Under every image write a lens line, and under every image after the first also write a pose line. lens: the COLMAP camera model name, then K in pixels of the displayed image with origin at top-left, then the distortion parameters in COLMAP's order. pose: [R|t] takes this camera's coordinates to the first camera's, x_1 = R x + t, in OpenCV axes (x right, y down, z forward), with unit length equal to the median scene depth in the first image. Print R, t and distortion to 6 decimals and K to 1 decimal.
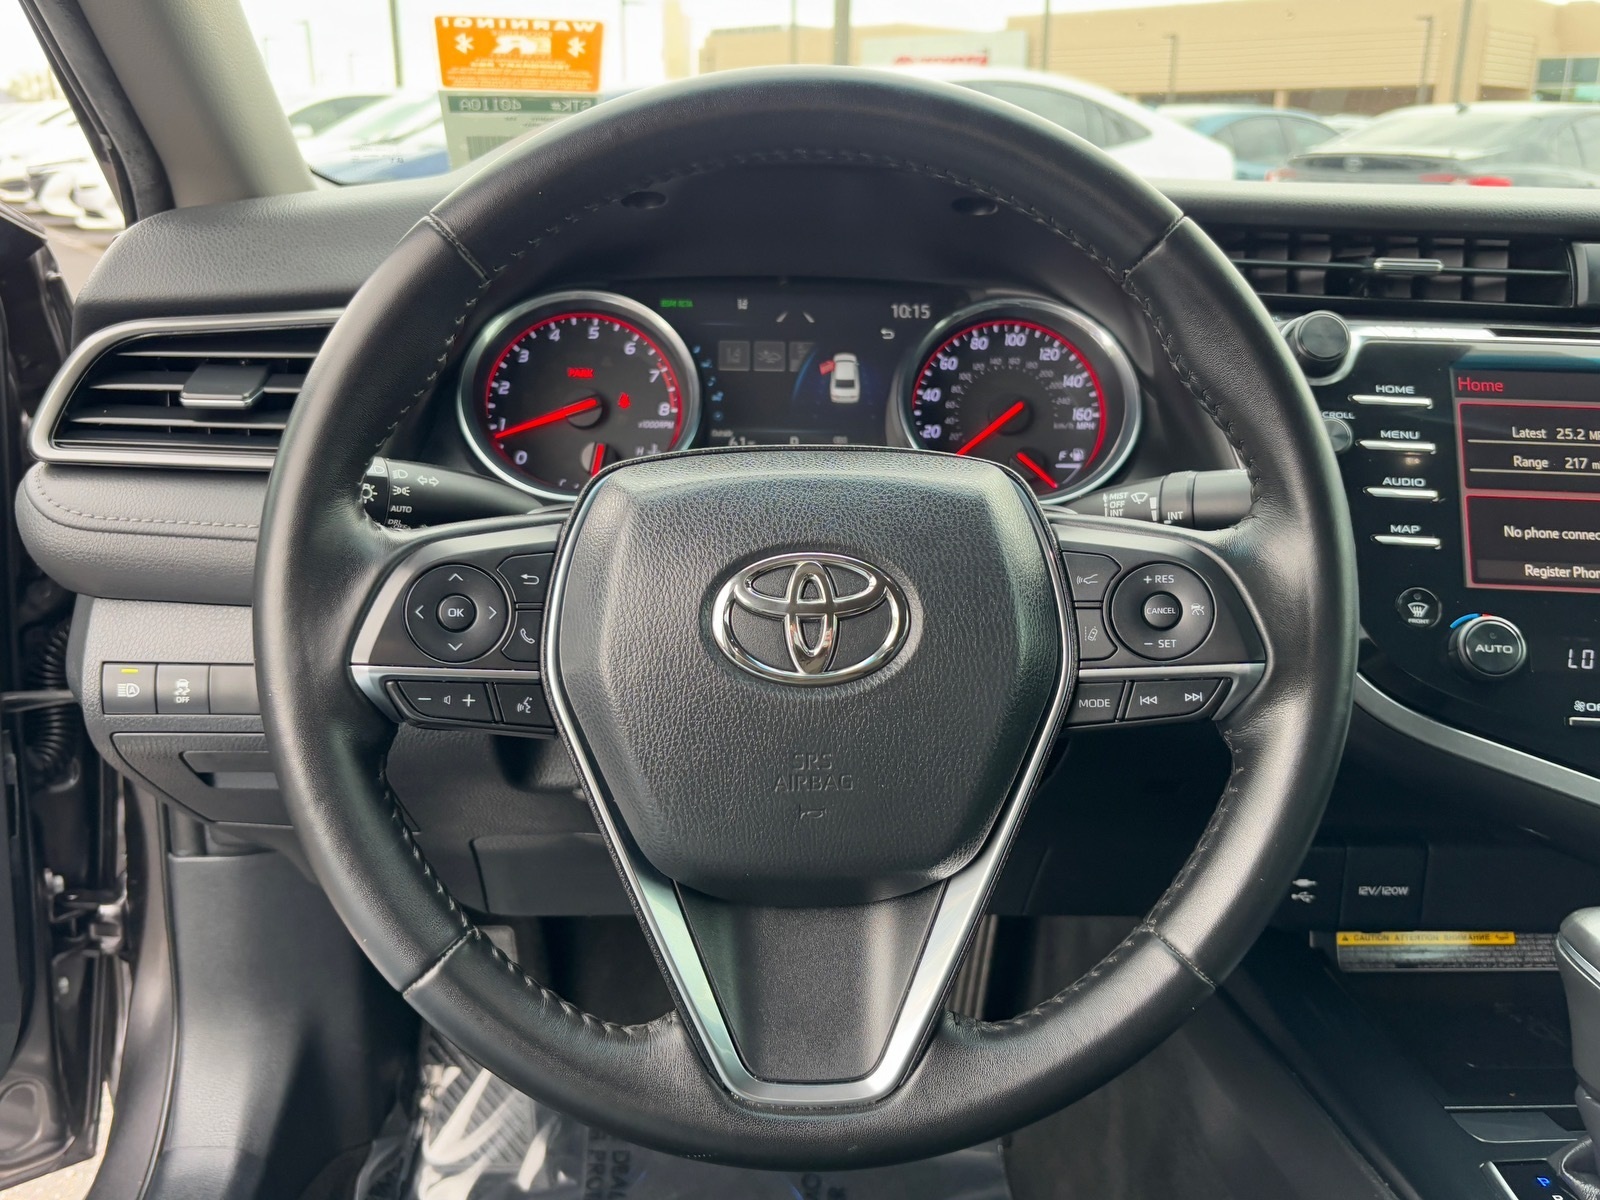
lens RADIAL K [[1388.3, 0, 792.6], [0, 1388.3, 595.7], [0, 0, 1]] dist [0.073854, -0.119113]
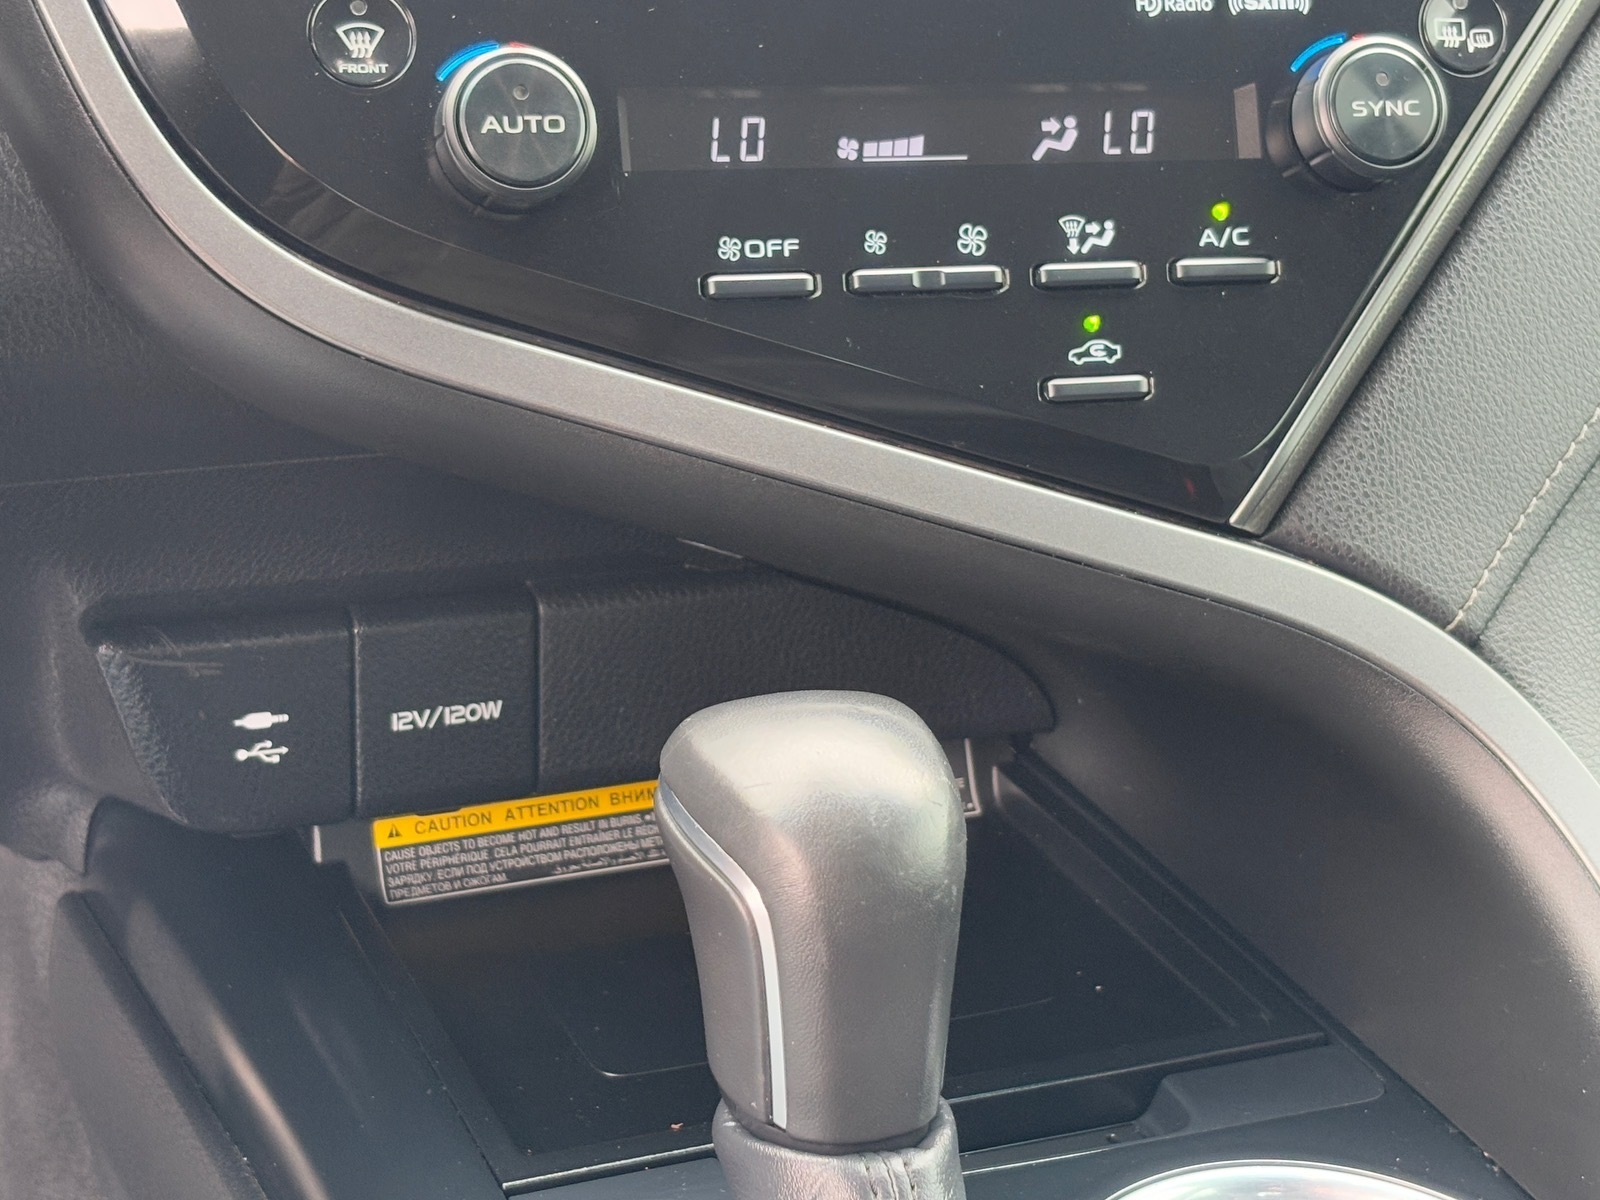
lens RADIAL K [[3014.2, 0, 764.8], [0, 3014.2, 645.1], [0, 0, 1]] dist [0.277650, -1.268525]
pose [[0.940881, -0.114525, 0.318790, 0.244664], [0.062320, 0.983572, 0.169415, 0.039074], [-0.332955, -0.139533, 0.932562, 0.098682]]
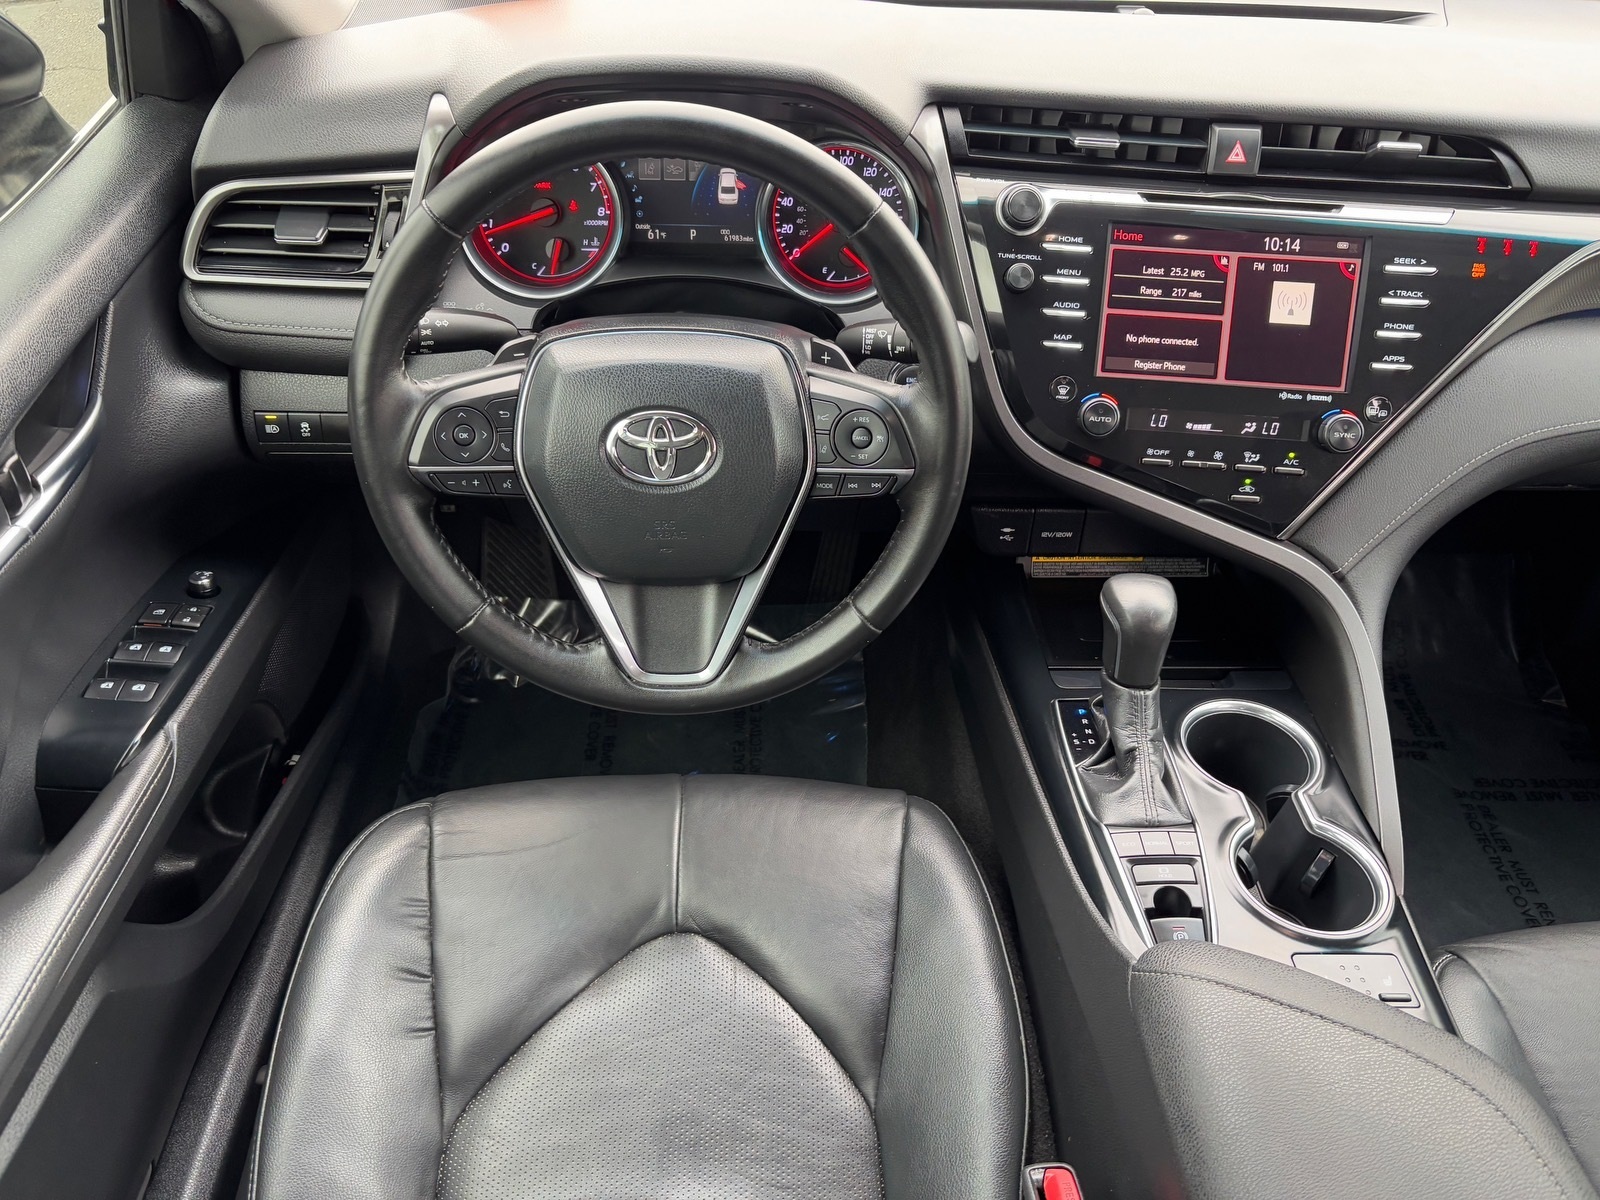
lens RADIAL K [[1222.2, 0, 813.3], [0, 1222.2, 599.9], [0, 0, 1]] dist [0.005918, 0.006465]
pose [[0.999932, 0.008923, 0.007474, 0.143725], [-0.011101, 0.924170, 0.381820, -0.293398], [-0.003500, -0.381877, 0.924206, -0.387664]]
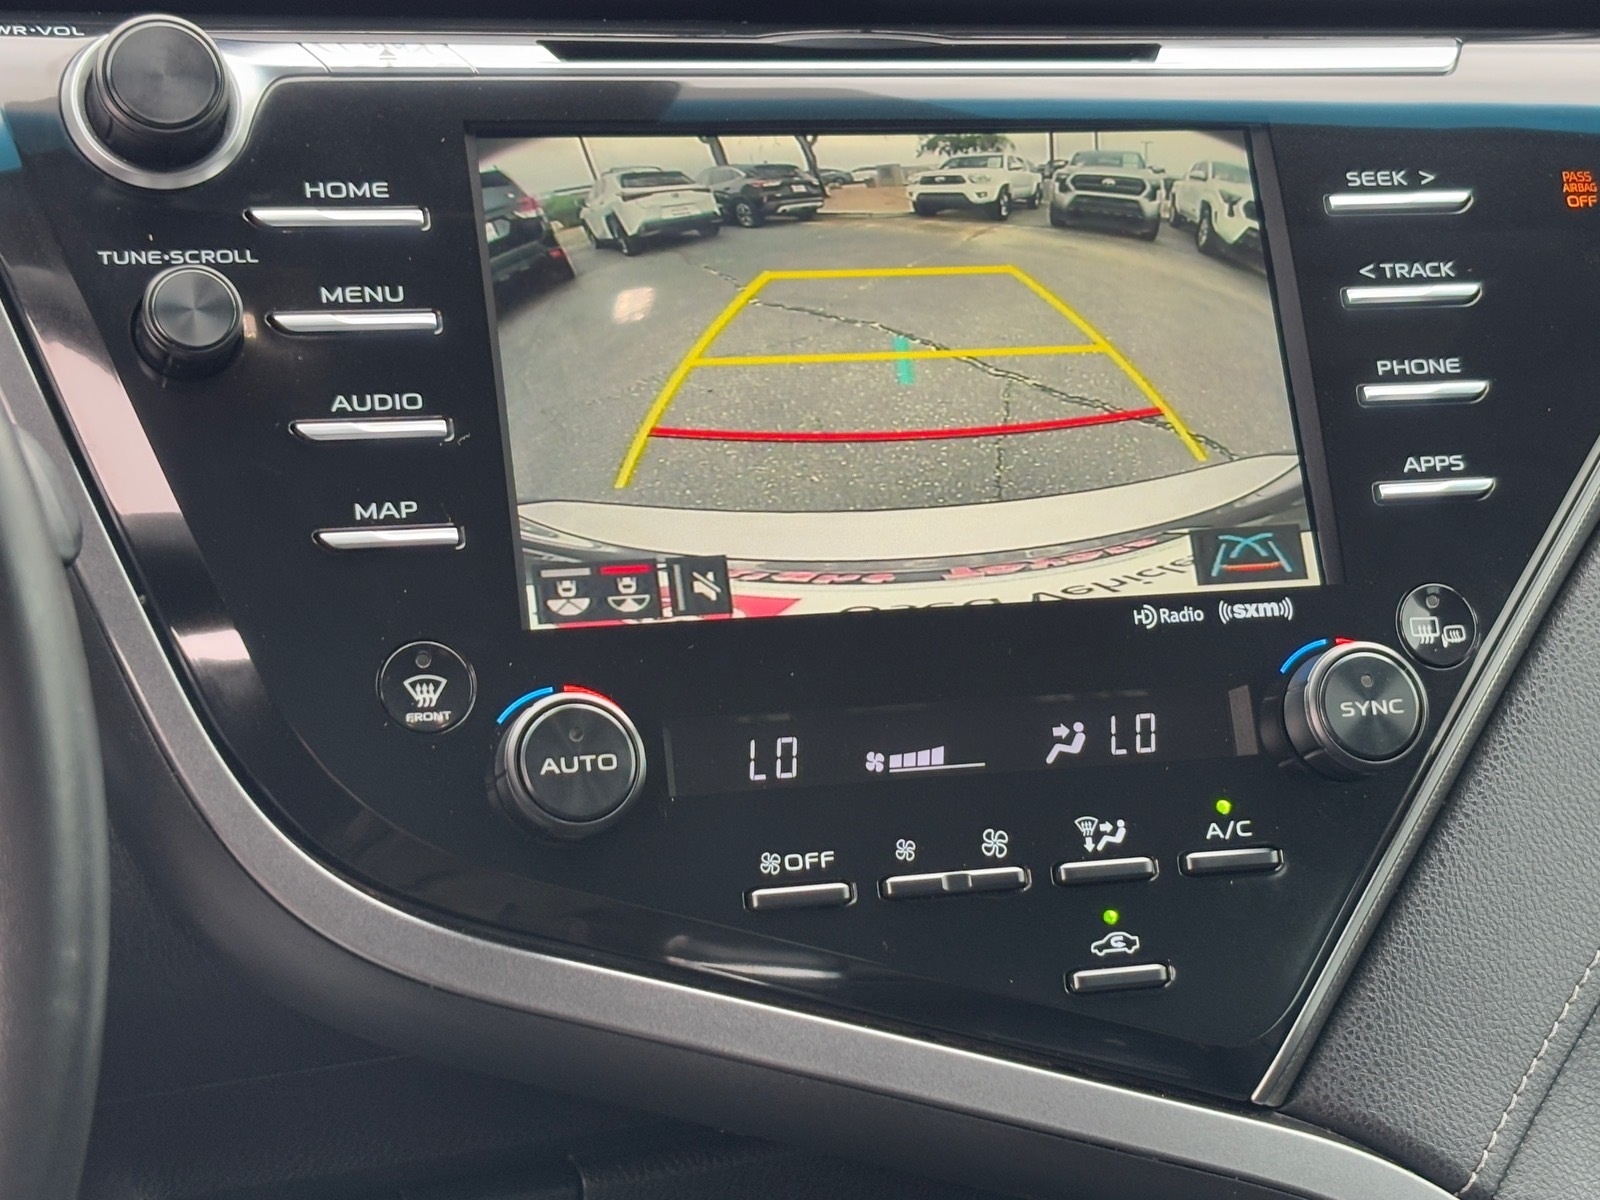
lens RADIAL K [[3014.2, 0, 764.8], [0, 3014.2, 645.1], [0, 0, 1]] dist [0.277650, -1.268525]
pose [[0.931939, -0.103127, 0.347641, 0.207974], [0.094006, 0.994640, 0.043051, -0.034674], [-0.350217, -0.007441, 0.936639, 0.062002]]
